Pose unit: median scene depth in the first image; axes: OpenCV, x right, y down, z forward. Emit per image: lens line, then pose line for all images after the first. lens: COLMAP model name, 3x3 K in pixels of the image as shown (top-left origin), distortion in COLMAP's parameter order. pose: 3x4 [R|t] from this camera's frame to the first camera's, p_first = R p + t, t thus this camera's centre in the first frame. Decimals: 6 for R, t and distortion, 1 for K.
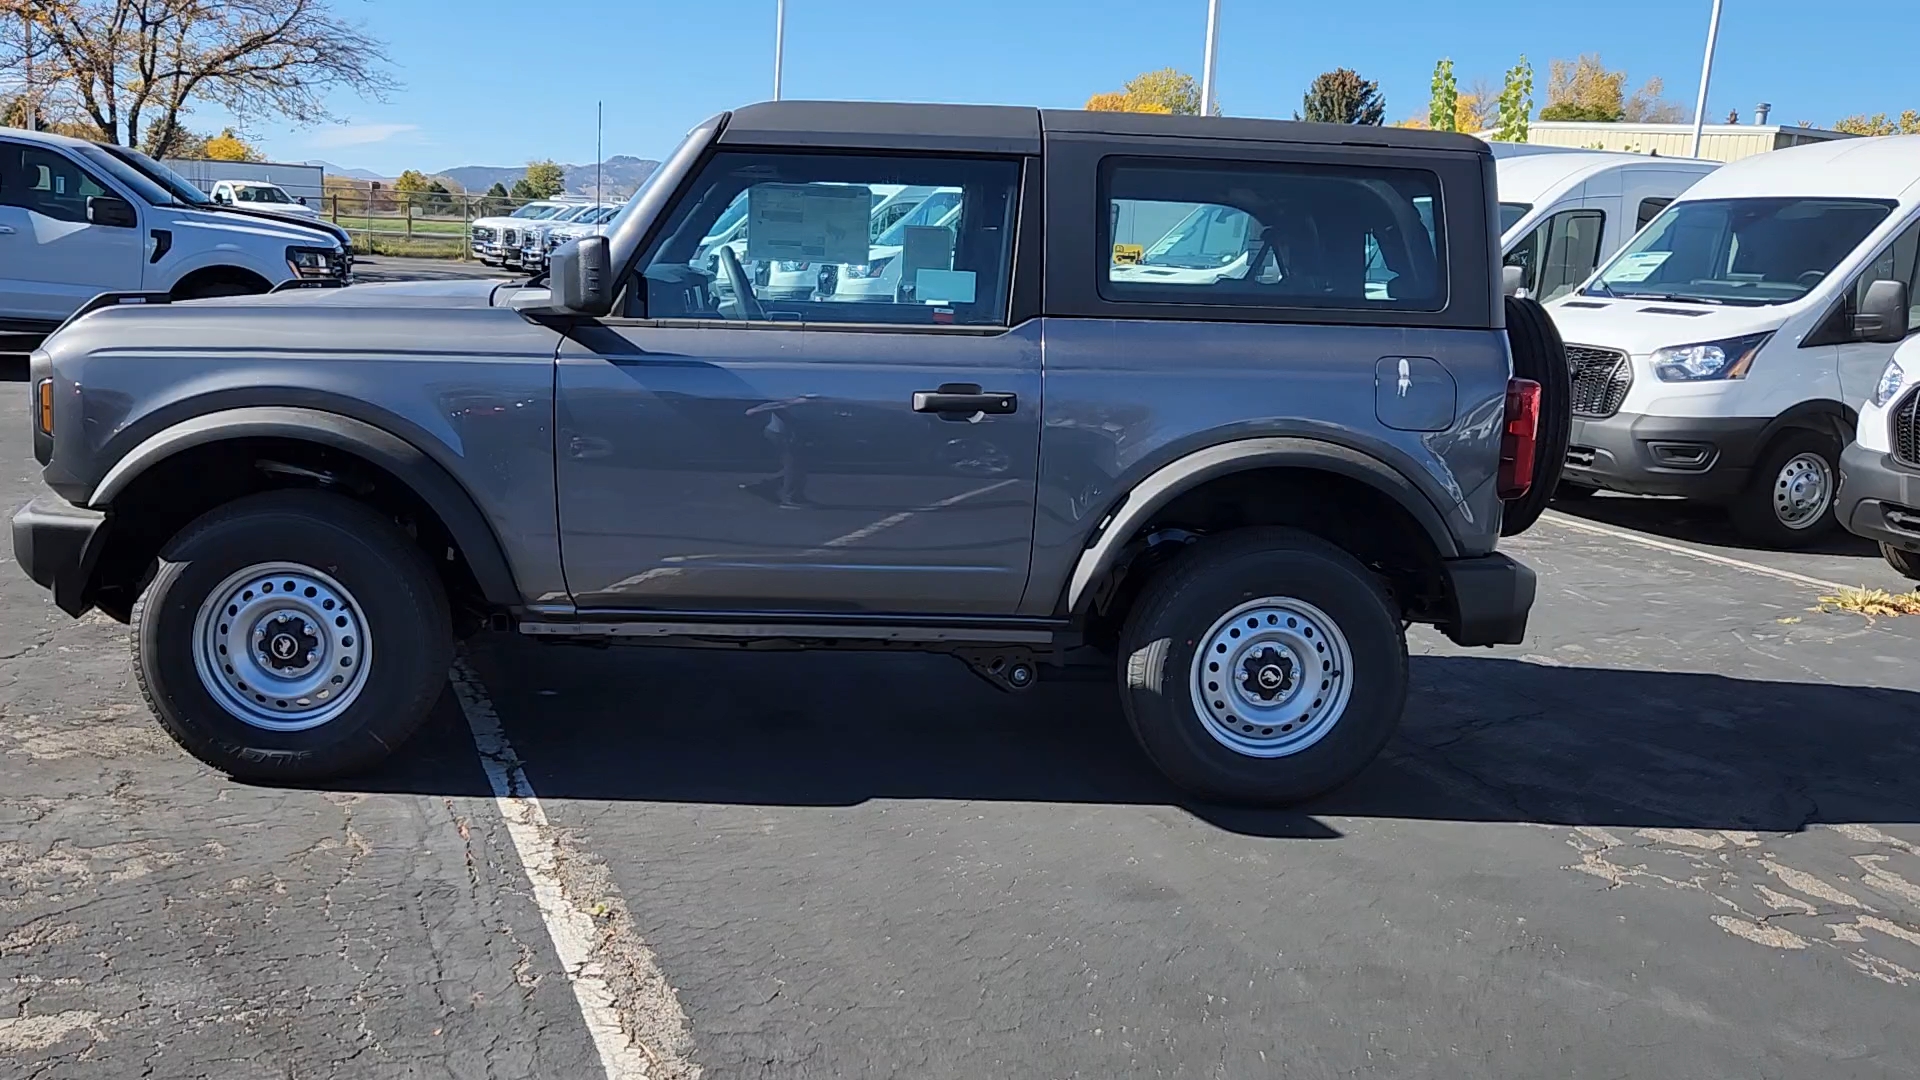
lens RADIAL K [[1623.8, 0, 960.0], [0, 1623.8, 540.0], [0, 0, 1]] dist [0.016433, 0.003640]
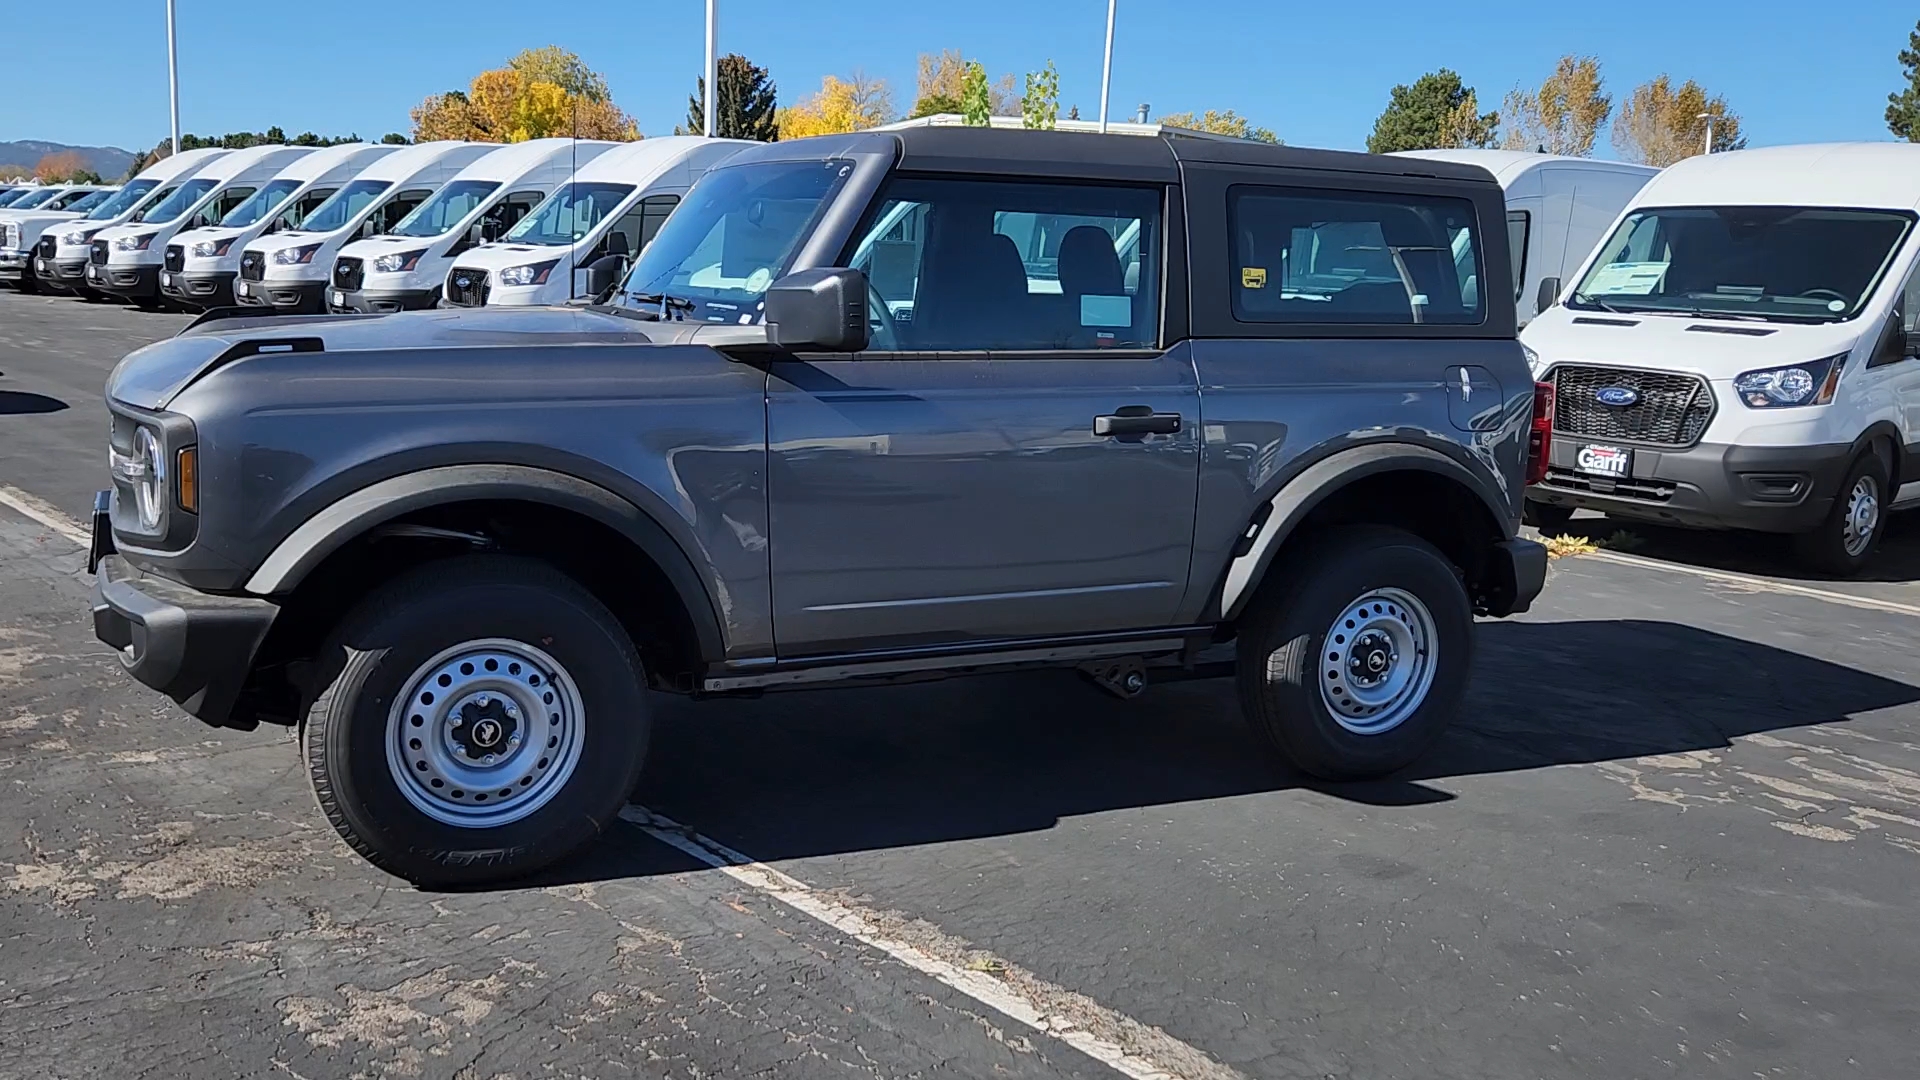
lens RADIAL K [[1623.8, 0, 960.0], [0, 1623.8, 540.0], [0, 0, 1]] dist [0.016433, 0.003640]
pose [[0.931100, -0.069085, 0.358161, -0.470280], [0.065092, 0.997609, 0.023210, -0.042053], [-0.358908, 0.001702, 0.933371, 0.076608]]
